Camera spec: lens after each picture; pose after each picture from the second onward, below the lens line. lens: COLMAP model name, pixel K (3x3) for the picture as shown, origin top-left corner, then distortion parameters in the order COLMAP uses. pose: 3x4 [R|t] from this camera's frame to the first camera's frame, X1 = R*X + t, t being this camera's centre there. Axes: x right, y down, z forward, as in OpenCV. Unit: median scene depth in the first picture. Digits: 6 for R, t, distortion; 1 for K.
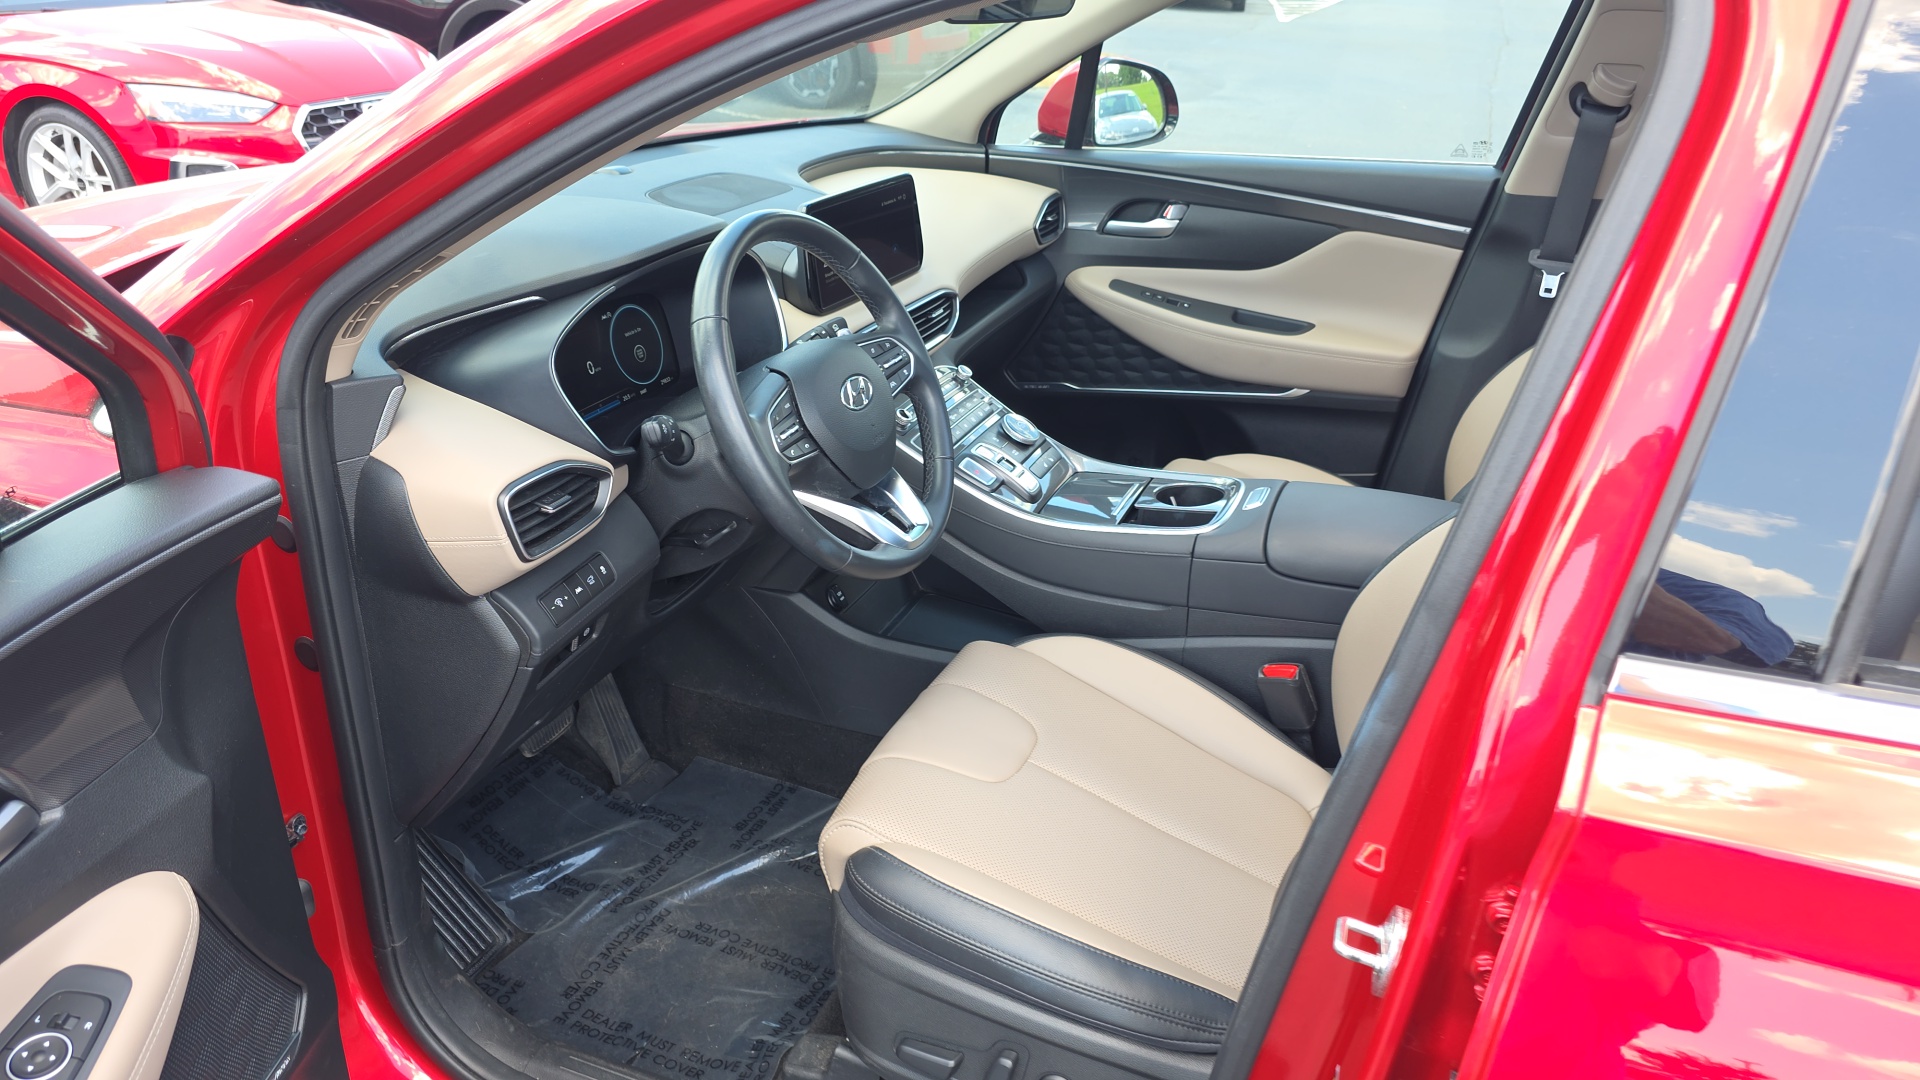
lens RADIAL K [[1277.9, 0, 971.1], [0, 1277.9, 558.4], [0, 0, 1]] dist [0.053479, -0.054277]
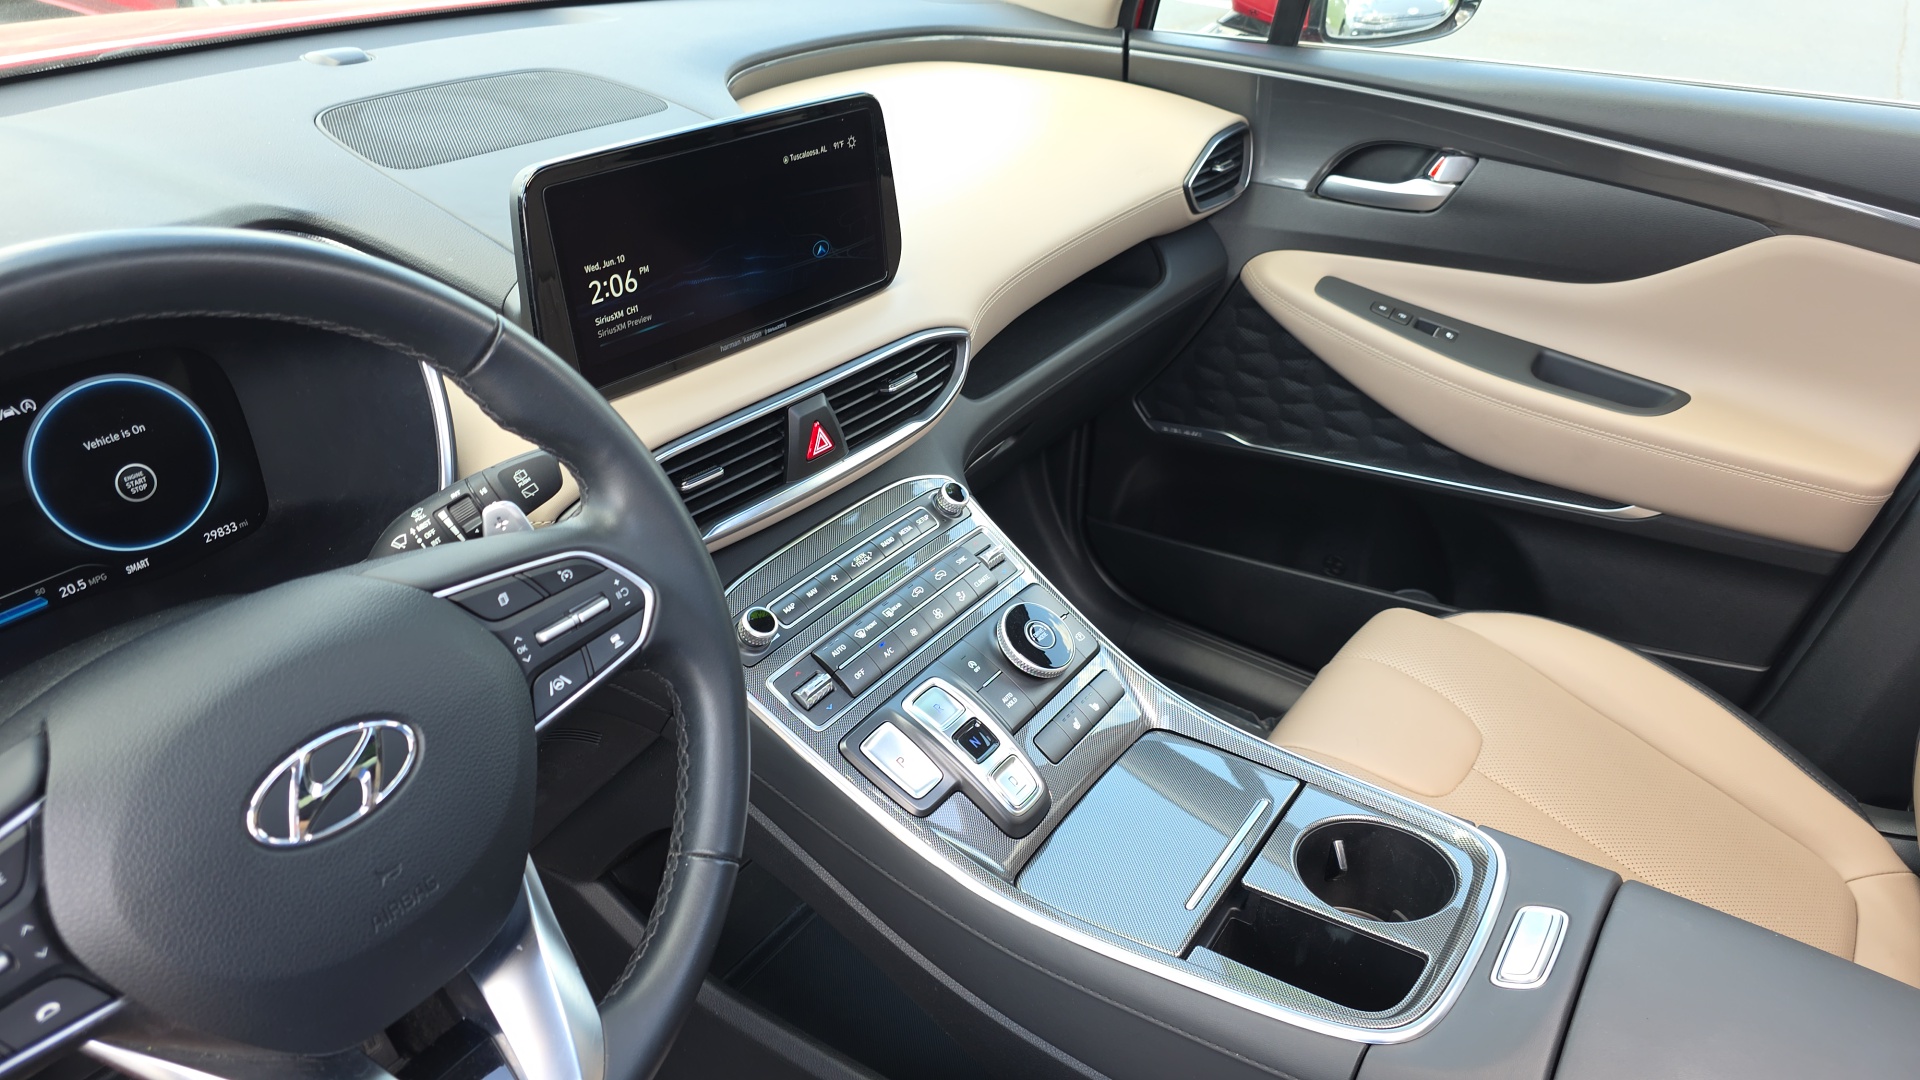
lens RADIAL K [[1292.4, 0, 960.0], [0, 1292.4, 540.0], [0, 0, 1]] dist [0.060565, -0.084133]
pose [[0.975874, 0.118258, -0.183536, 0.085839], [-0.104045, 0.990911, 0.085260, -0.158073], [0.191951, -0.064107, 0.979308, 0.455752]]
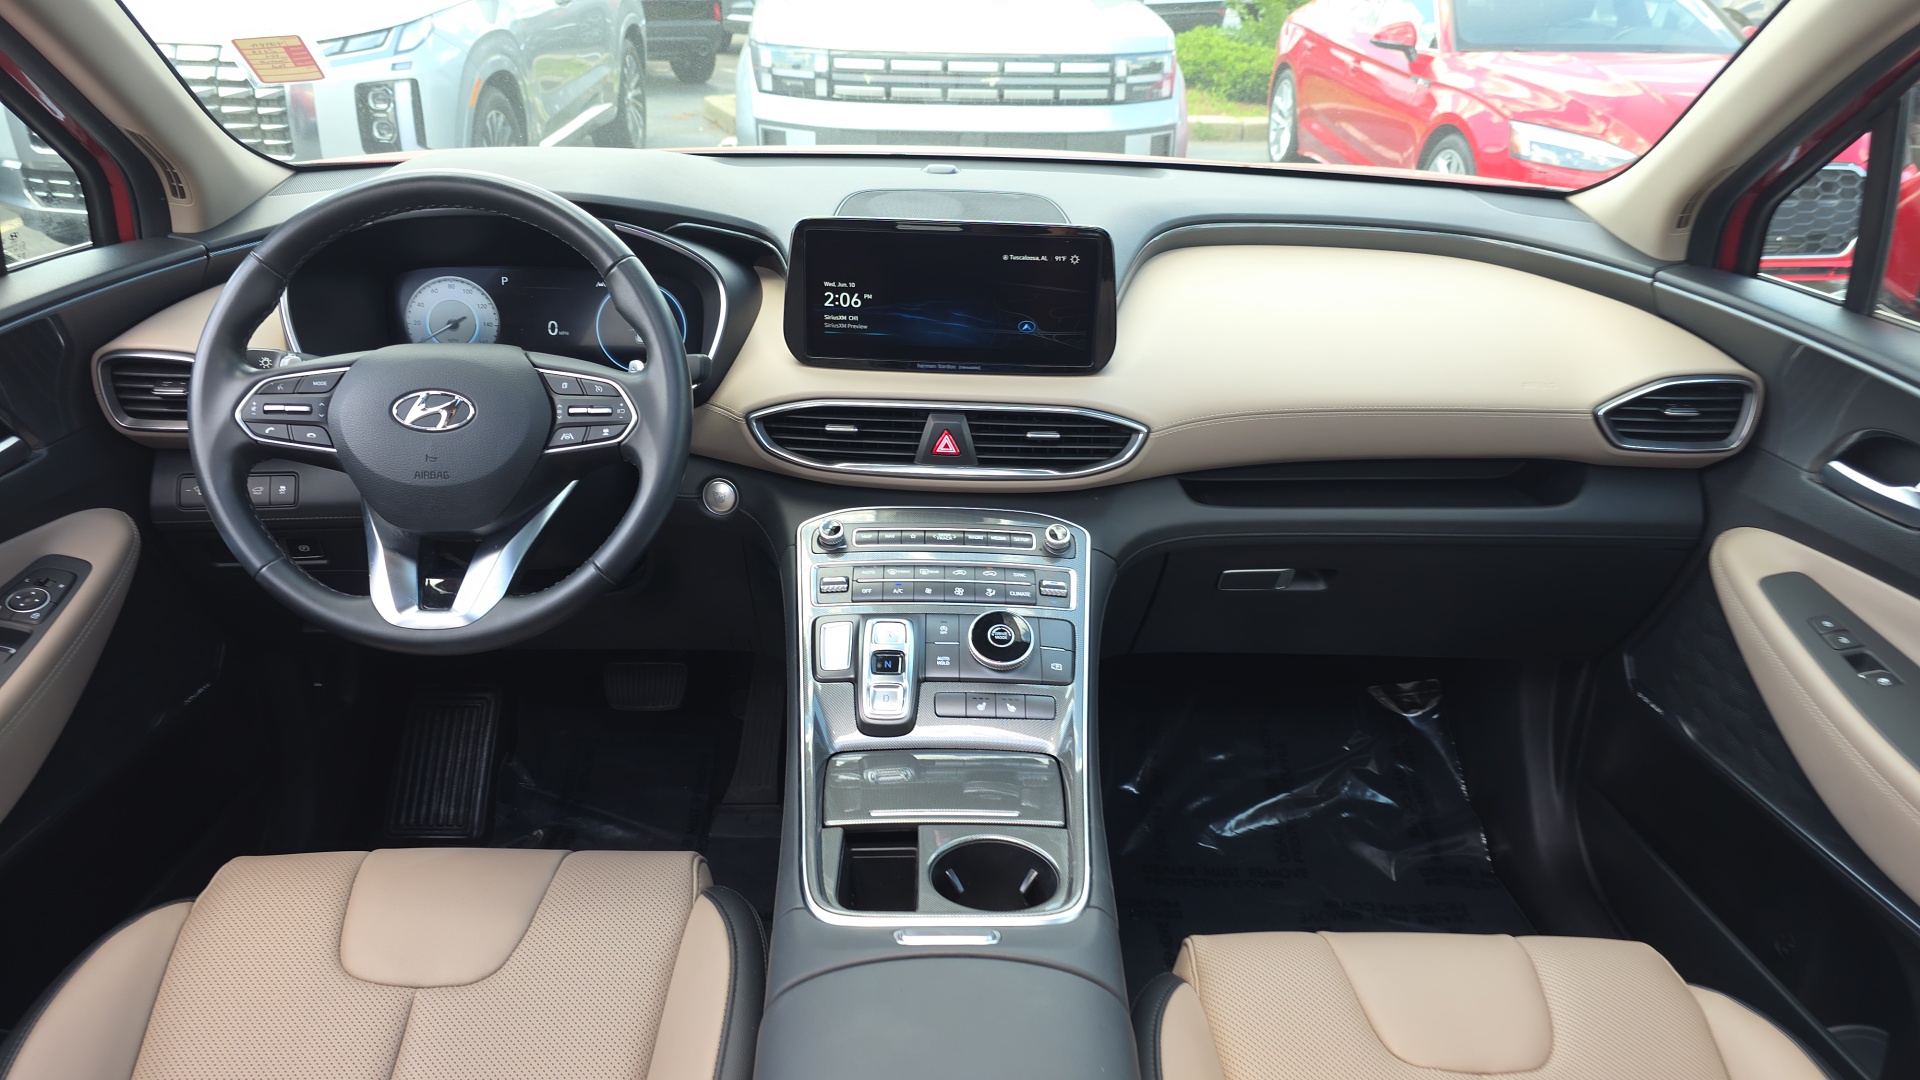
lens RADIAL K [[1298.6, 0, 971.8], [0, 1298.6, 541.3], [0, 0, 1]] dist [0.056915, -0.051486]
pose [[0.402271, 0.369759, -0.837530, 0.483341], [-0.421927, 0.886747, 0.188833, -0.228030], [0.812500, 0.277415, 0.512724, 0.577120]]
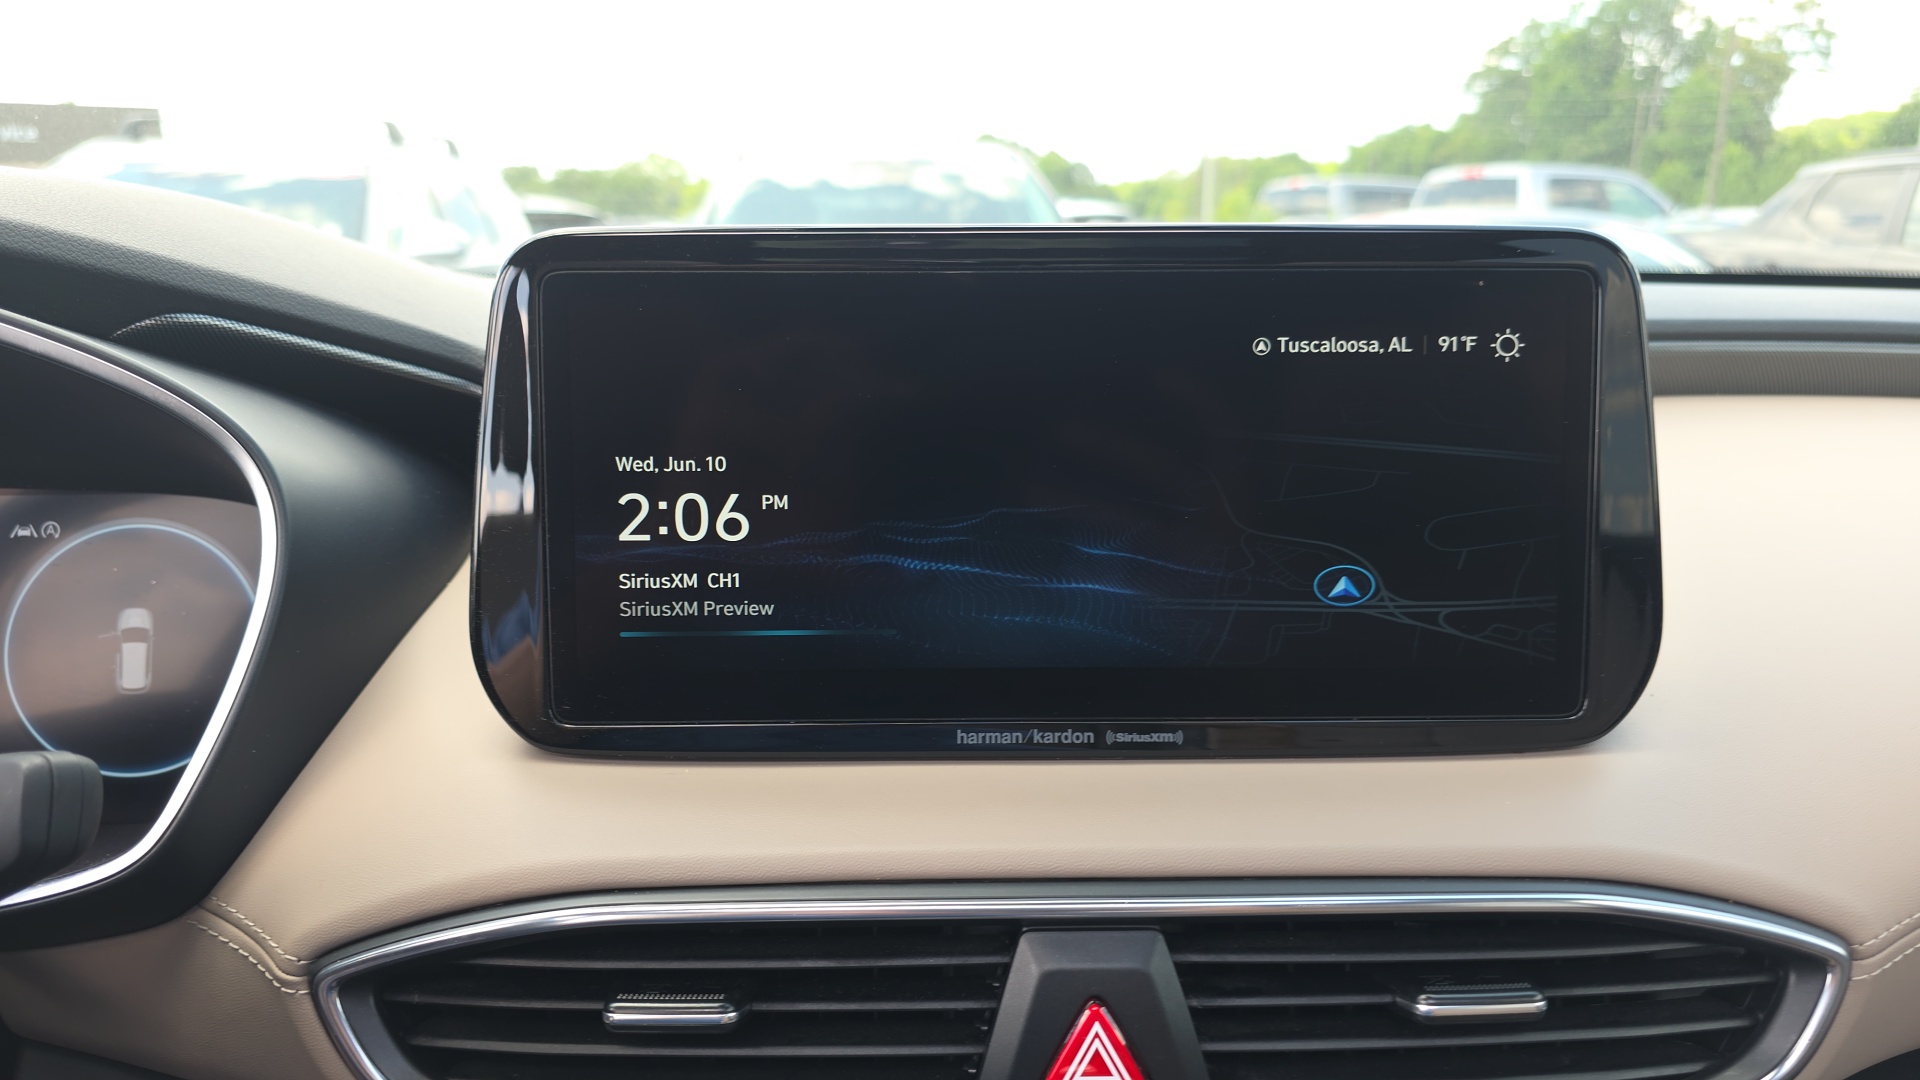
lens RADIAL K [[1236.7, 0, 945.8], [0, 1236.7, 558.3], [0, 0, 1]] dist [0.044918, -0.038896]
pose [[0.439466, 0.165298, -0.882919, 0.068904], [-0.386520, 0.922069, -0.019759, -0.193119], [0.810846, 0.349949, 0.469109, 0.761309]]
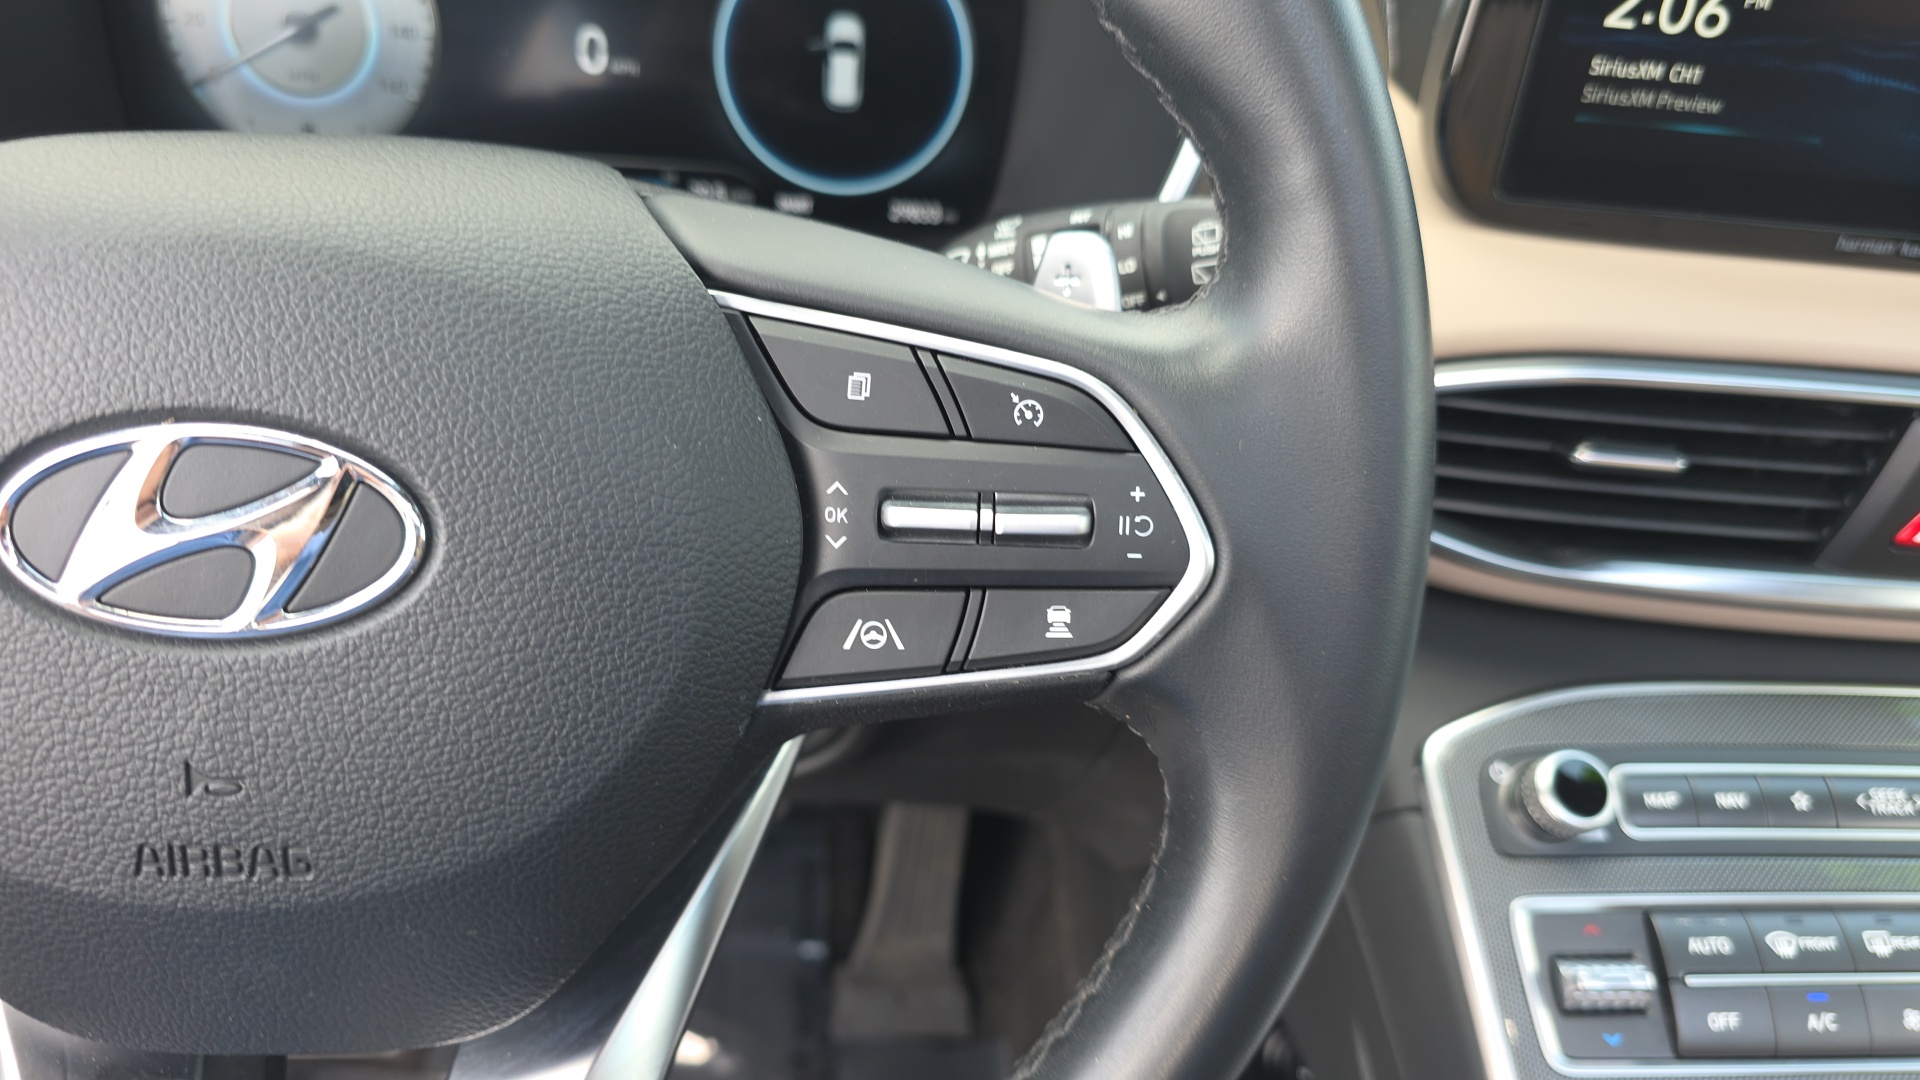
lens RADIAL K [[1368.3, 0, 958.5], [0, 1368.3, 546.0], [0, 0, 1]] dist [0.021035, -0.056490]
pose [[0.433119, 0.533300, -0.726635, 0.041554], [-0.465582, 0.822669, 0.326266, -0.144051], [0.771778, 0.196996, 0.604609, 0.637254]]
